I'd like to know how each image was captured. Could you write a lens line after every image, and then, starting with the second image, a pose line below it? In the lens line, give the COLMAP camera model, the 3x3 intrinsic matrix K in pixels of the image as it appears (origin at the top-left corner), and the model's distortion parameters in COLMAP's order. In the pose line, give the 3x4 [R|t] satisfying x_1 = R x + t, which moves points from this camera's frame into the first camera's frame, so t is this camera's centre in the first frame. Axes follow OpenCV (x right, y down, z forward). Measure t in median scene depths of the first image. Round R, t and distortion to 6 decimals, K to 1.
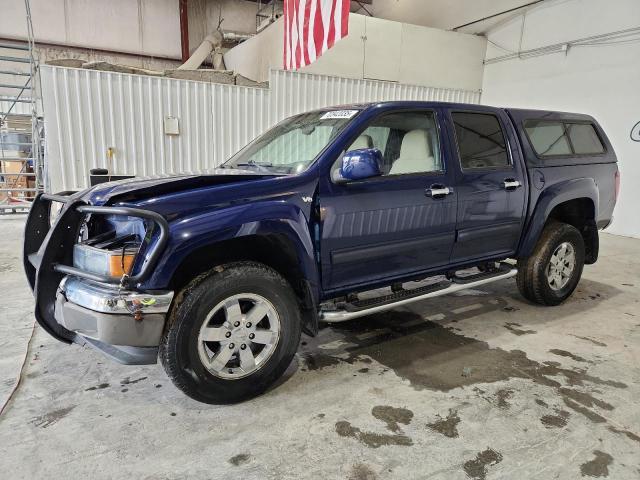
lens RADIAL K [[414.9, 0, 320.0], [0, 414.9, 240.0], [0, 0, 1]] dist [0.005975, 0.001180]
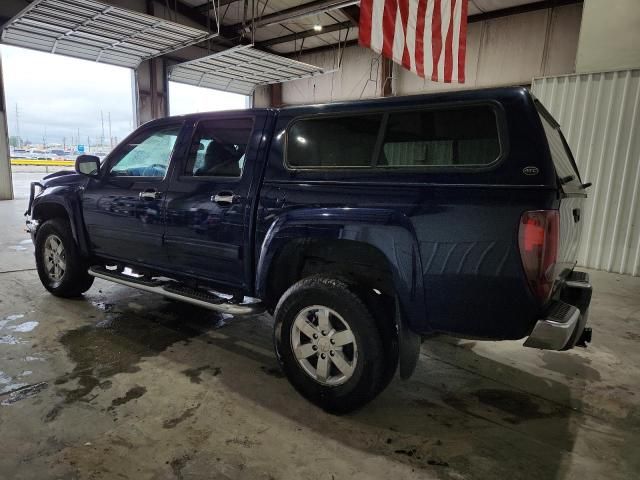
lens RADIAL K [[414.9, 0, 320.0], [0, 414.9, 240.0], [0, 0, 1]] dist [0.005975, 0.001180]
pose [[0.392931, 0.127695, -0.910659, 1.312738], [-0.211077, 0.976394, 0.045837, -0.129508], [0.895015, 0.174208, 0.410609, 0.852110]]
